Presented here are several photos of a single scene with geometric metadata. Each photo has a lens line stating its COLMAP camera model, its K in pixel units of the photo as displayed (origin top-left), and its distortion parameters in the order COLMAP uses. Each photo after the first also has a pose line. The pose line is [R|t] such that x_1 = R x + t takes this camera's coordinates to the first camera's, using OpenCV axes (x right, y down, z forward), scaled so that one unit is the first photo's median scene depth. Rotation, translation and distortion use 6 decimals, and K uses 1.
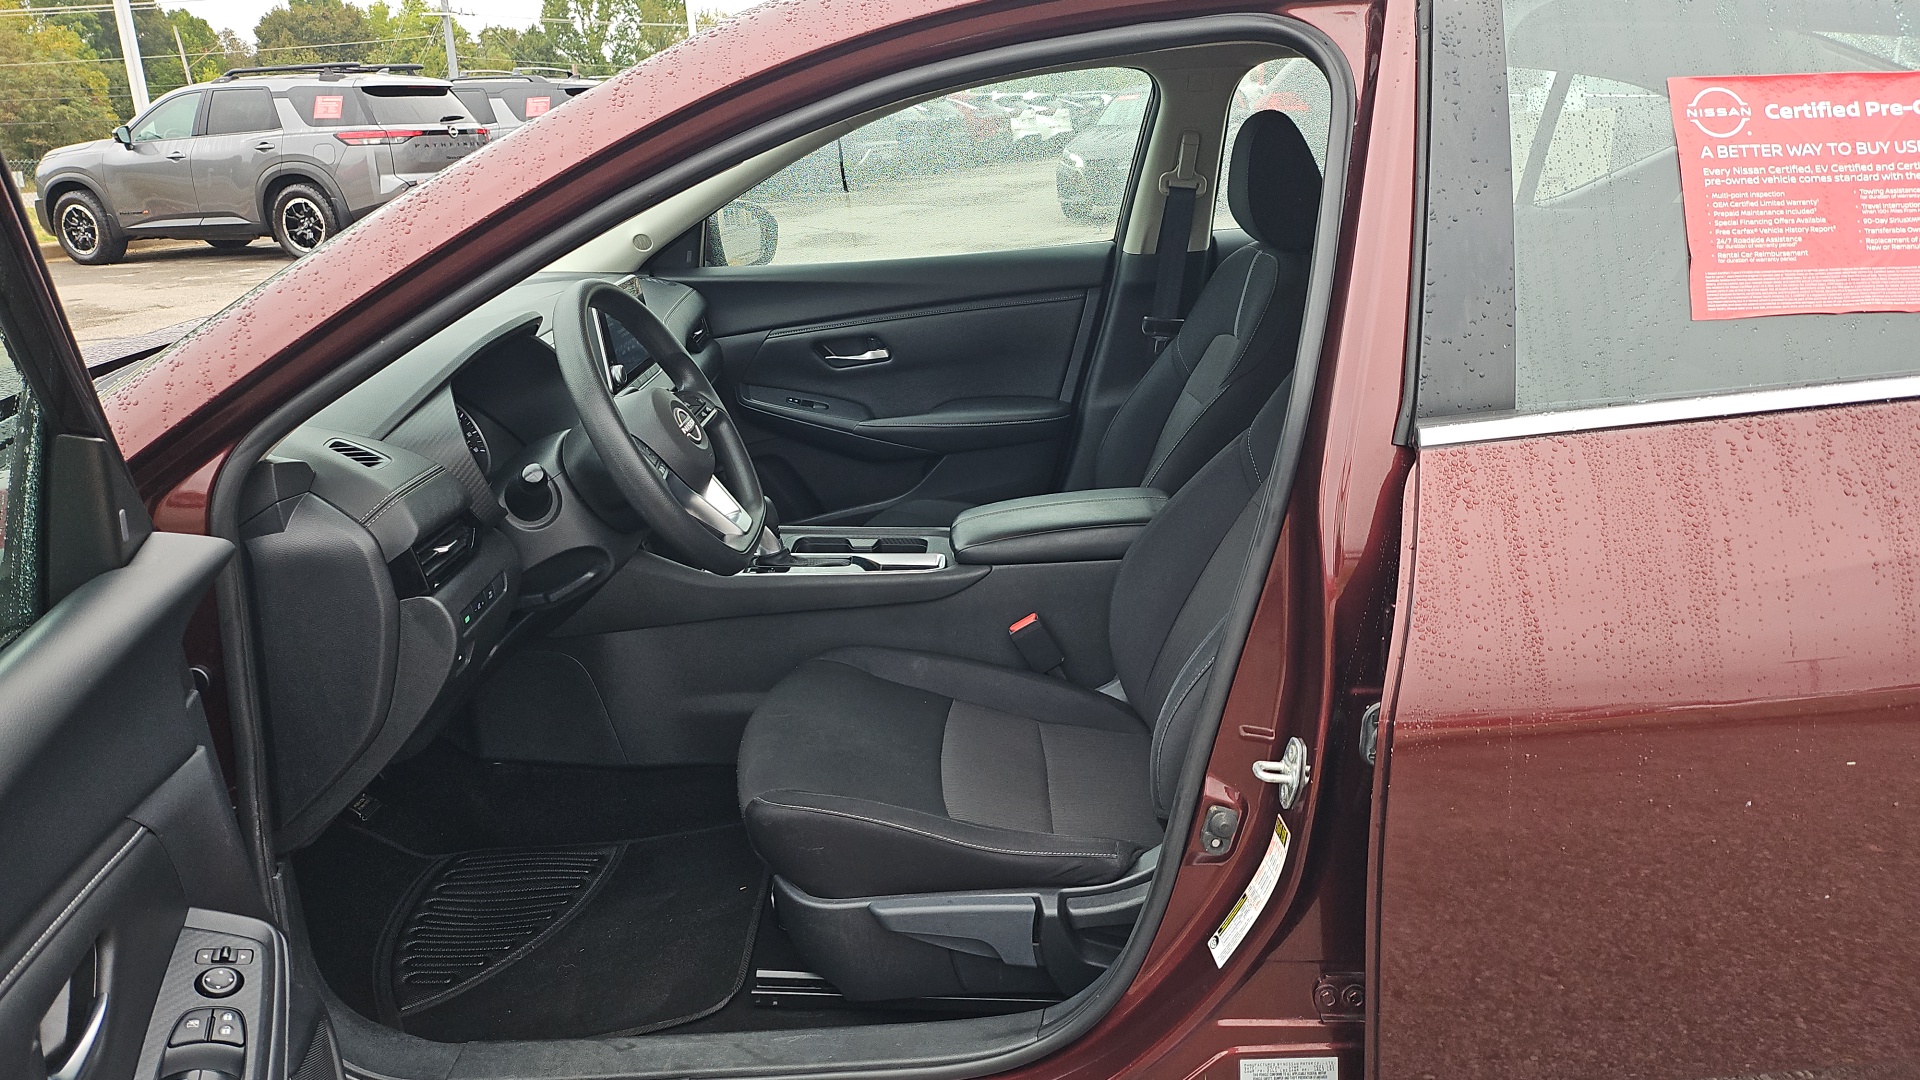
lens RADIAL K [[1441.3, 0, 960.0], [0, 1441.3, 540.0], [0, 0, 1]] dist [0.057084, -0.078145]
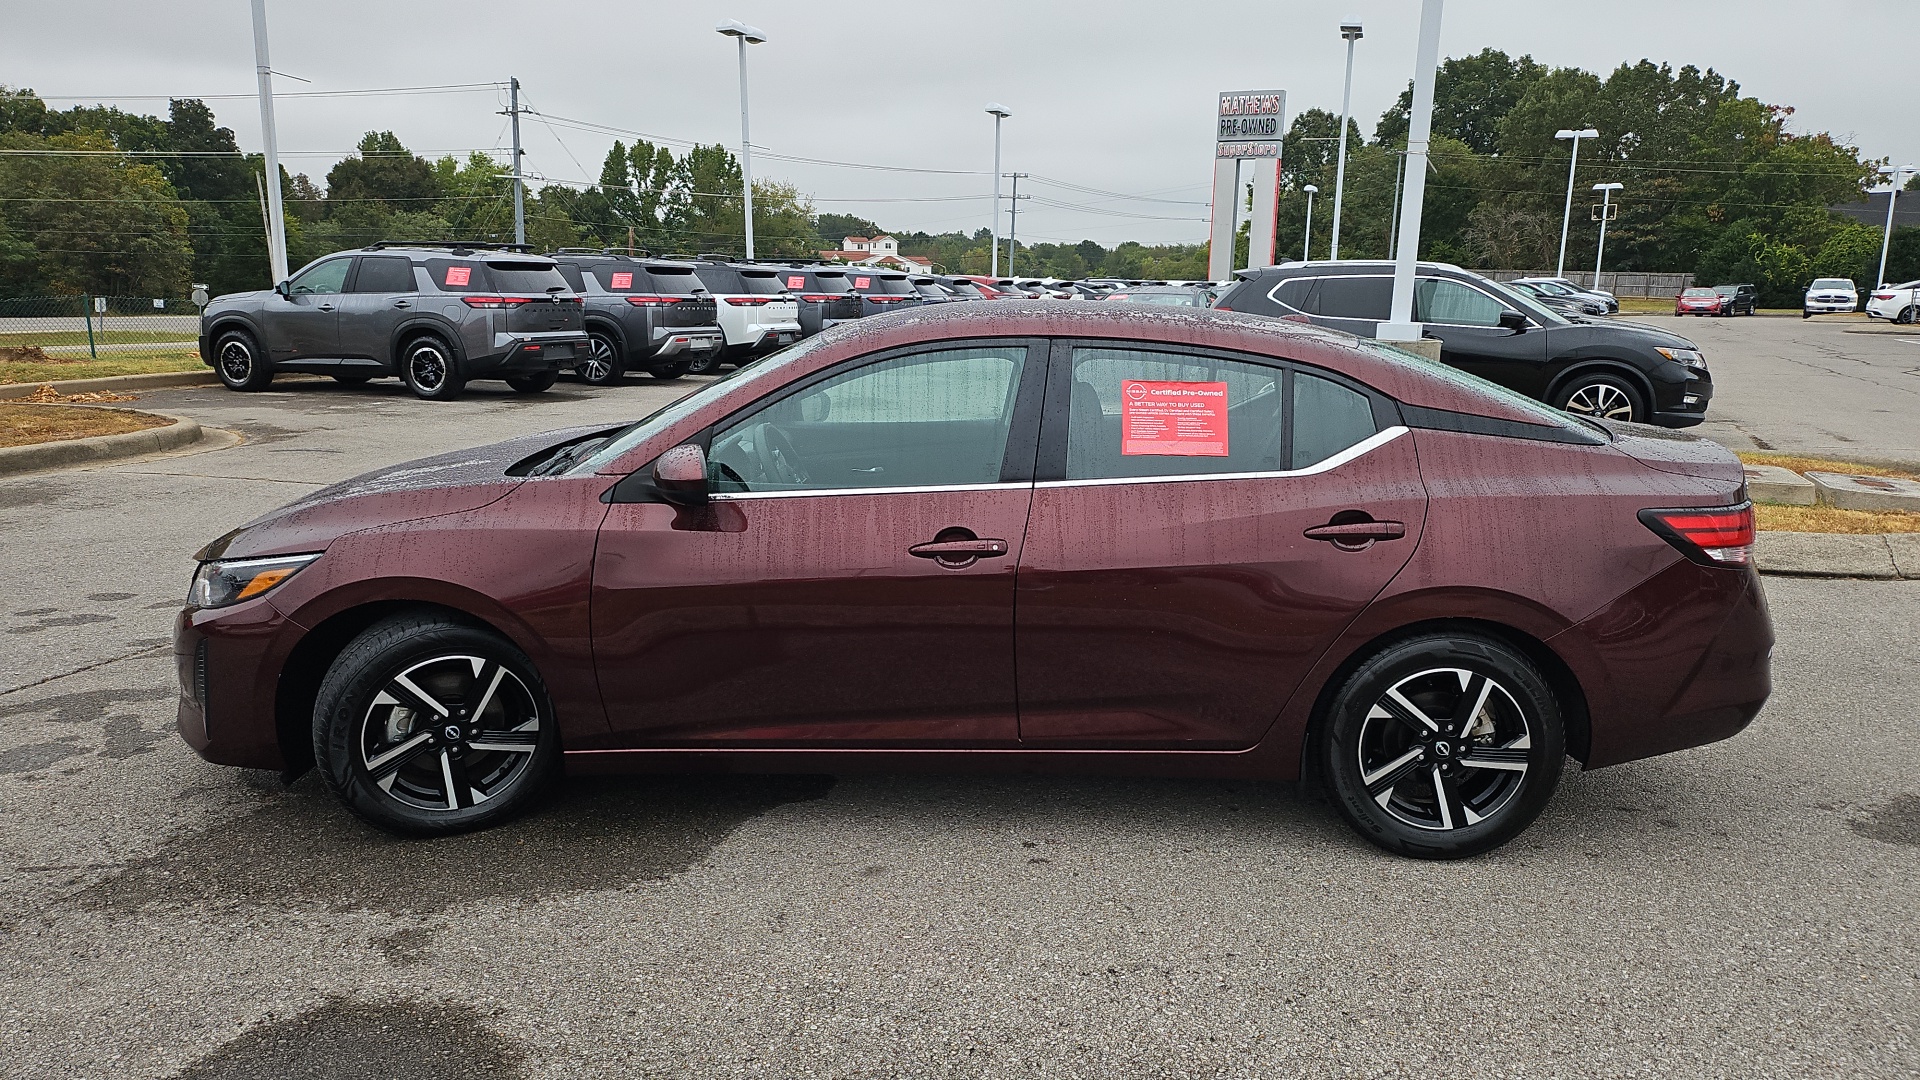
lens RADIAL K [[1441.3, 0, 960.0], [0, 1441.3, 540.0], [0, 0, 1]] dist [0.057084, -0.078145]
pose [[0.998501, 0.053055, -0.013453, 0.015908], [-0.054220, 0.992395, -0.110510, 0.033133], [0.007488, 0.111074, 0.993784, -0.174841]]
